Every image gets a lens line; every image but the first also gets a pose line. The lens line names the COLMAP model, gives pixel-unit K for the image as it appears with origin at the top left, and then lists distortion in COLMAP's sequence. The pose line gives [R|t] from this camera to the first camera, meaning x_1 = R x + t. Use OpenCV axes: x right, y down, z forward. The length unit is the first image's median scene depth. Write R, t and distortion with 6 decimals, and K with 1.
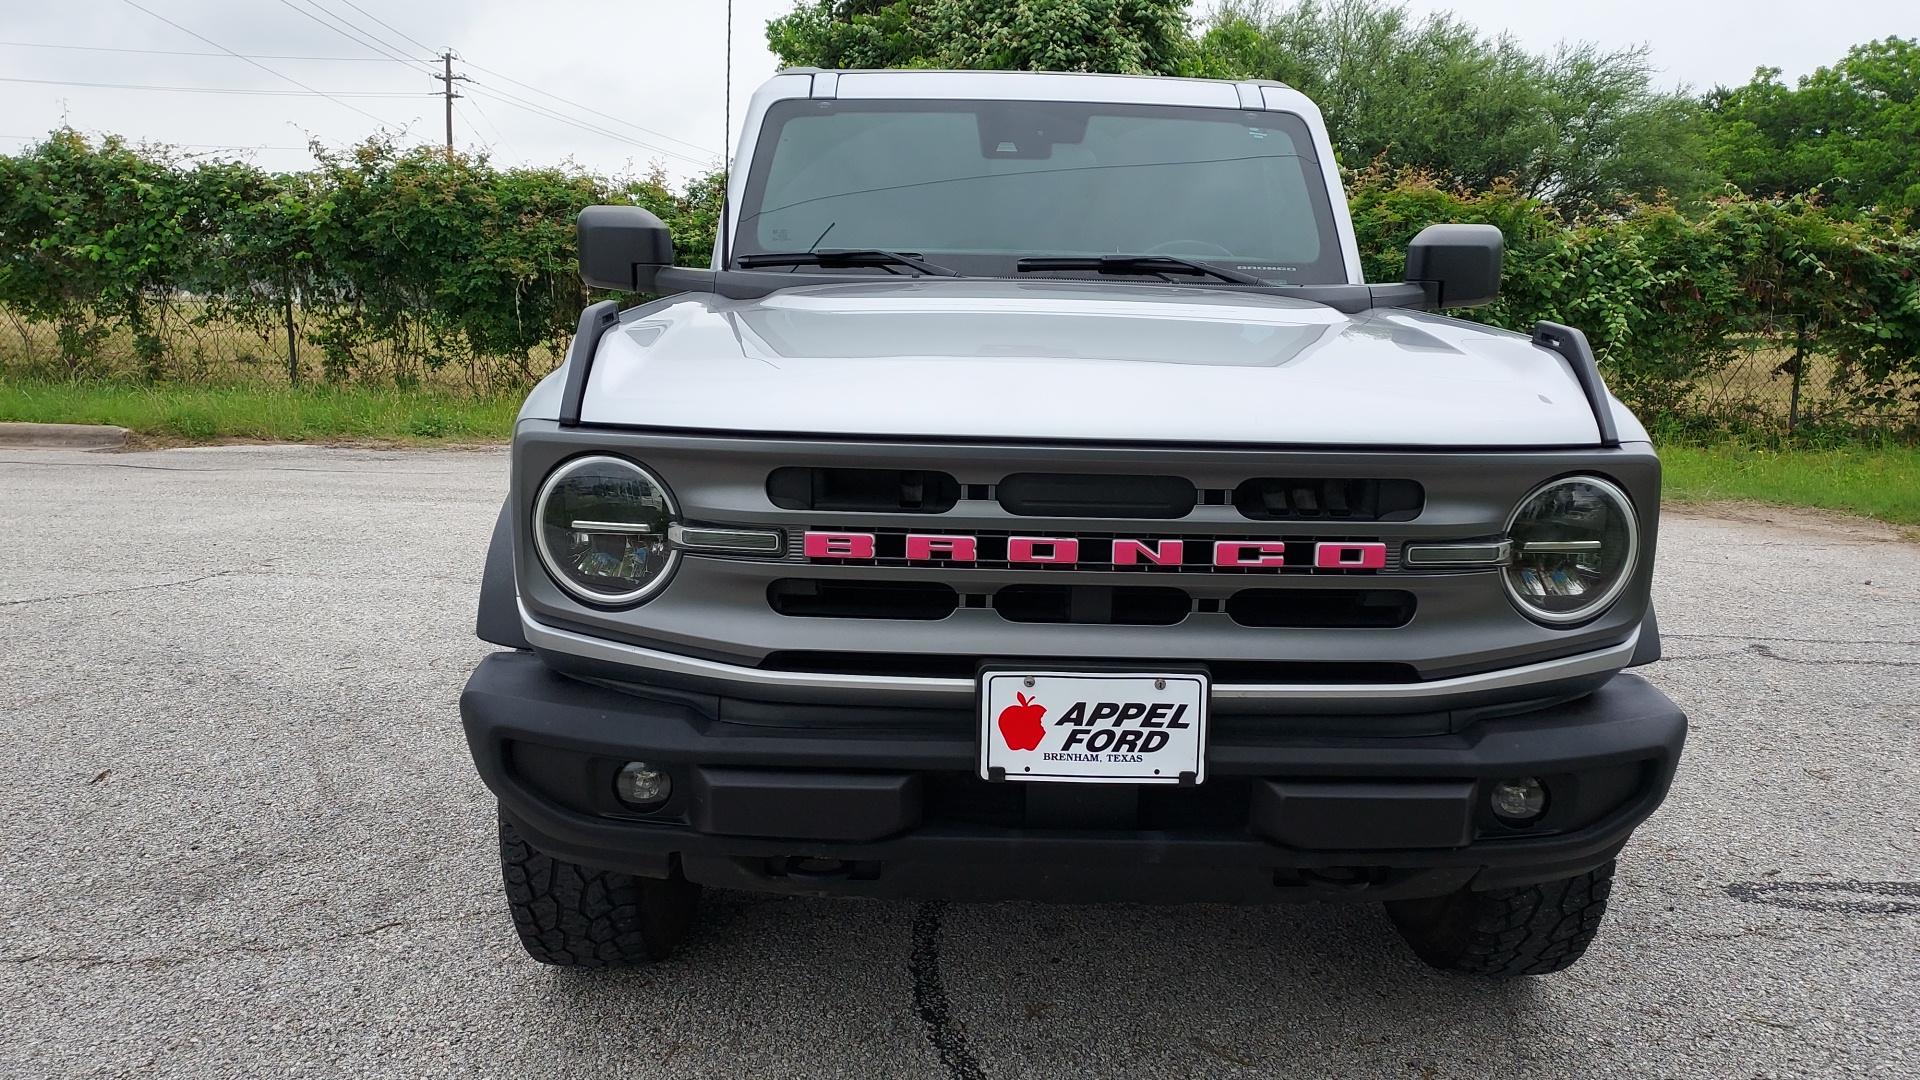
lens RADIAL K [[1462.5, 0, 973.0], [0, 1462.5, 540.6], [0, 0, 1]] dist [-0.006357, 0.065995]
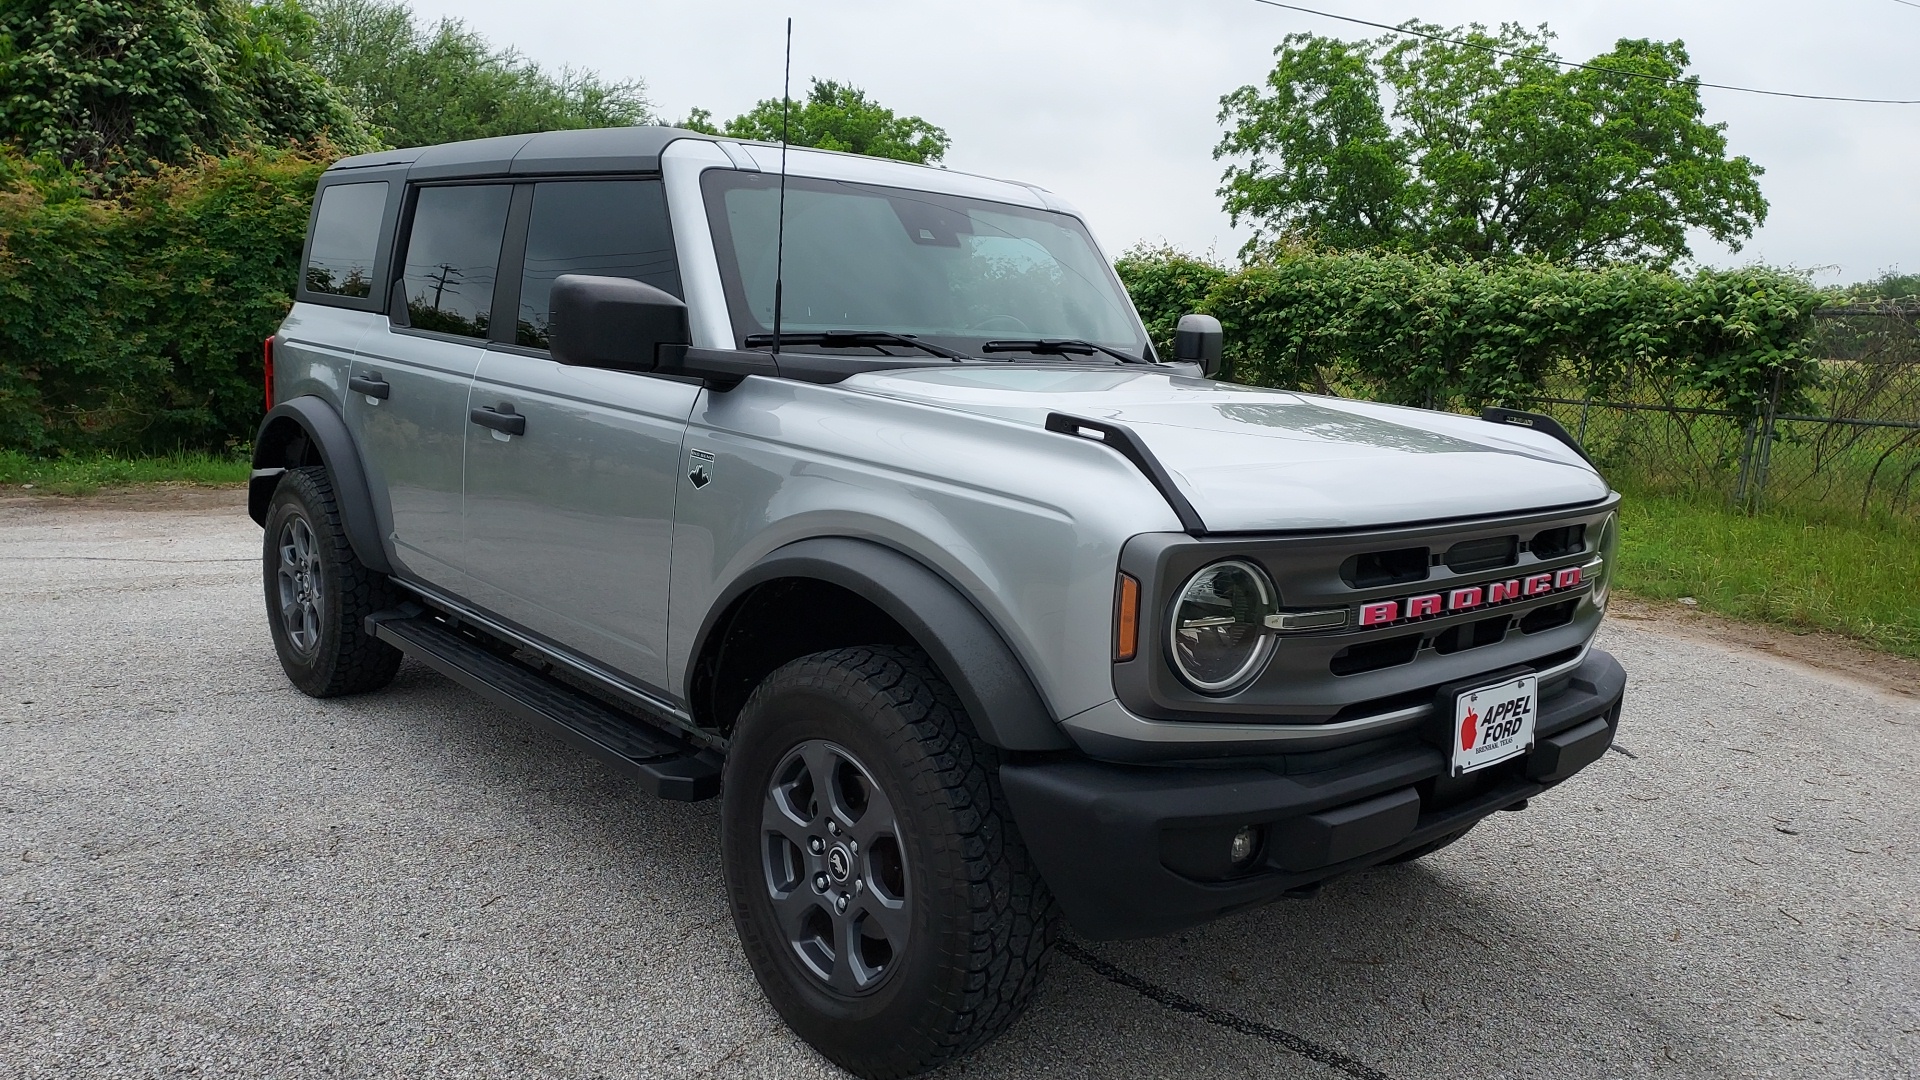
lens RADIAL K [[1456.9, 0, 975.0], [0, 1456.9, 537.8], [0, 0, 1]] dist [0.054645, -0.001142]
pose [[0.729960, -0.088539, 0.677731, -0.734149], [0.086942, 0.995548, 0.036416, -0.084734], [-0.677938, 0.032341, 0.734408, 0.195608]]
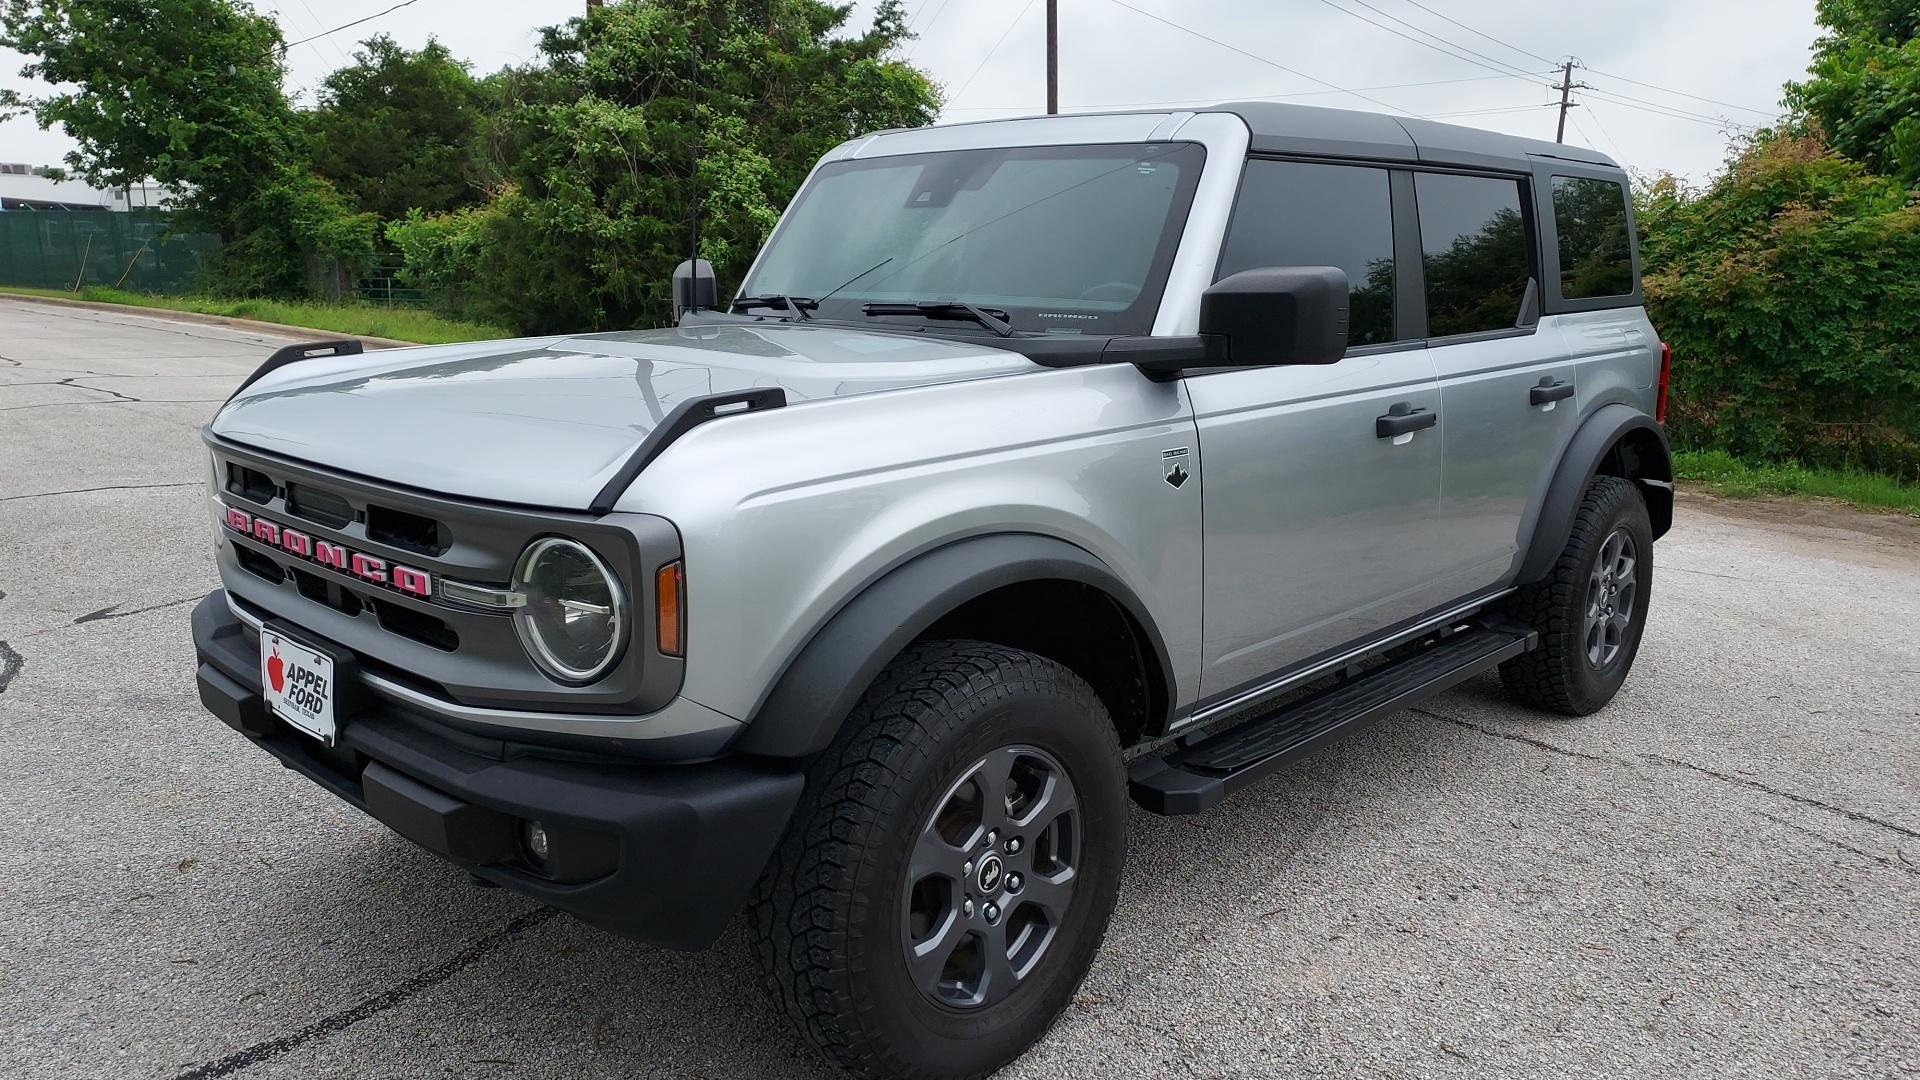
lens RADIAL K [[1447.6, 0, 1003.3], [0, 1447.6, 535.7], [0, 0, 1]] dist [0.053017, -0.000866]
pose [[0.709716, 0.115760, -0.694912, 0.864605], [-0.120540, 0.991815, 0.042112, -0.080577], [0.694099, 0.053877, 0.717861, 0.310036]]
